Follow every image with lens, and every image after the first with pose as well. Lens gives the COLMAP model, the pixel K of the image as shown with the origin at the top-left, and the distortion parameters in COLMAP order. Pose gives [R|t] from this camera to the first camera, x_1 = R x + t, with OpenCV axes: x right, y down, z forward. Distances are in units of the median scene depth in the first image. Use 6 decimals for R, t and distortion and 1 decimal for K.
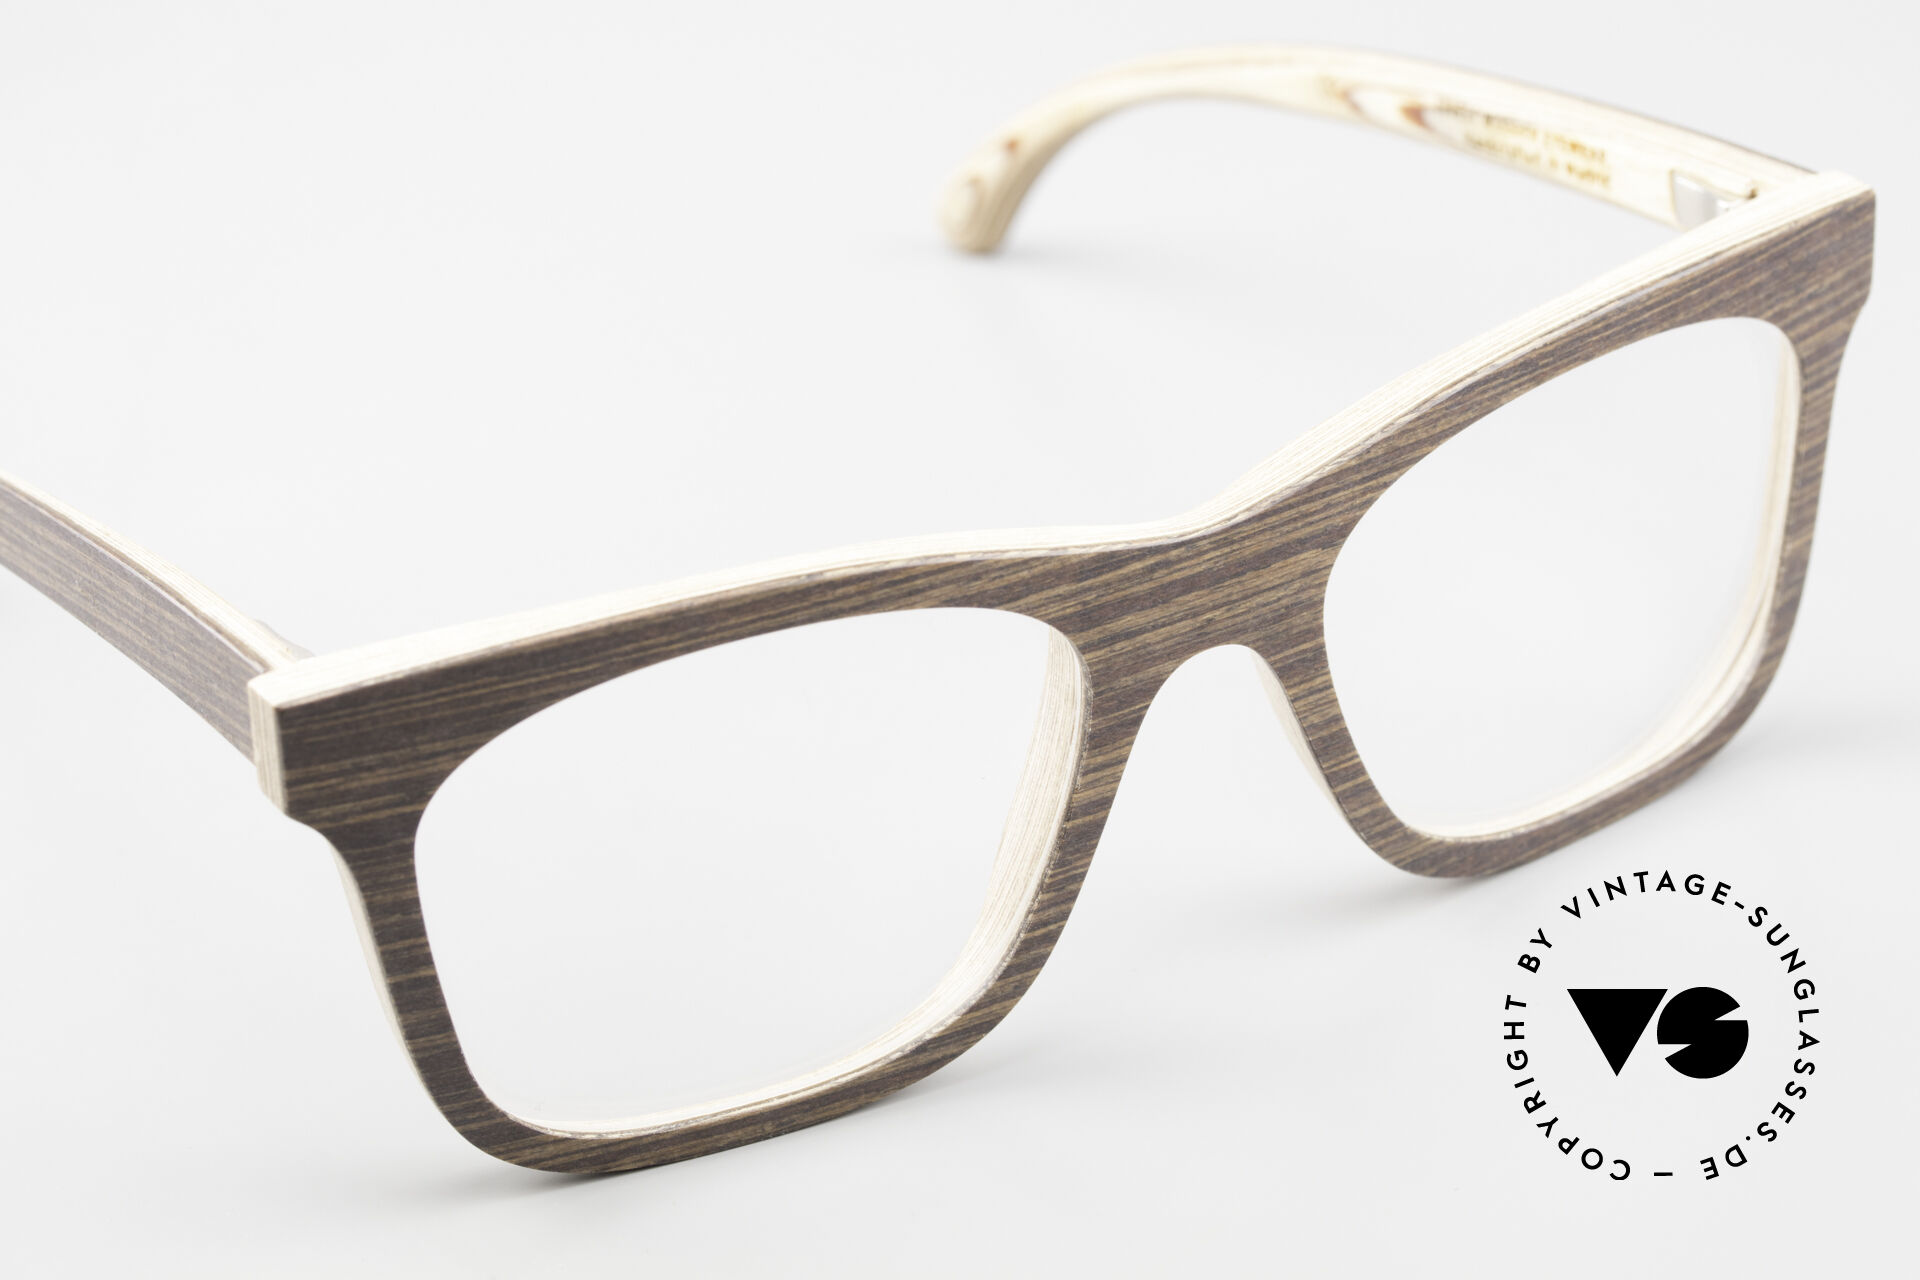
lens RADIAL K [[6077.6, 0, 960.0], [0, 6077.6, 640.0], [0, 0, 1]] dist [-0.064897, 1.038964]
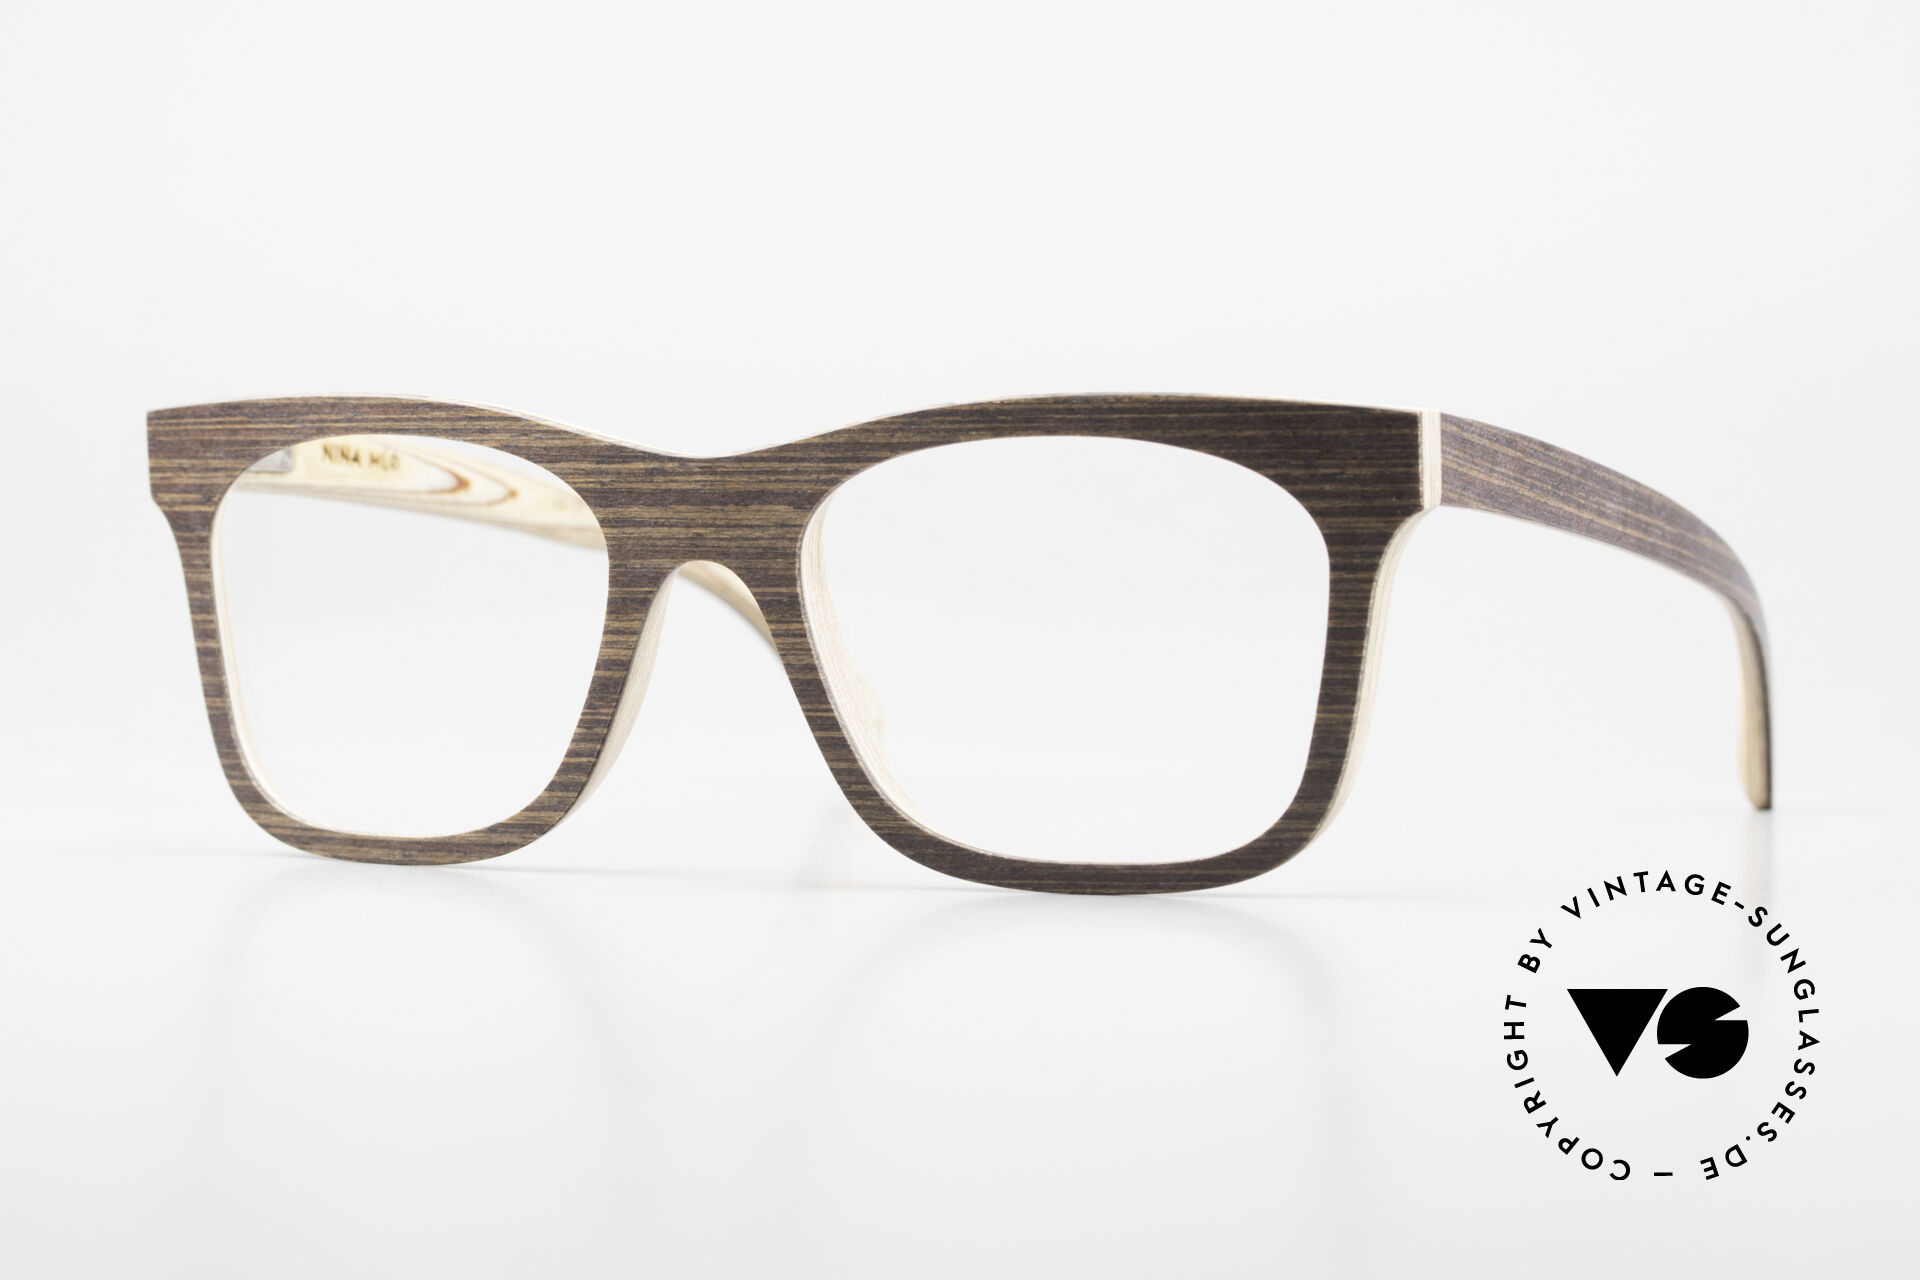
lens RADIAL K [[6077.6, 0, 960.0], [0, 6077.6, 640.0], [0, 0, 1]] dist [-0.064897, 1.038964]
pose [[0.525458, 0.100436, -0.844871, 1.171808], [-0.416934, 0.896002, -0.152793, 0.192394], [0.741661, 0.432542, 0.512686, 0.387333]]
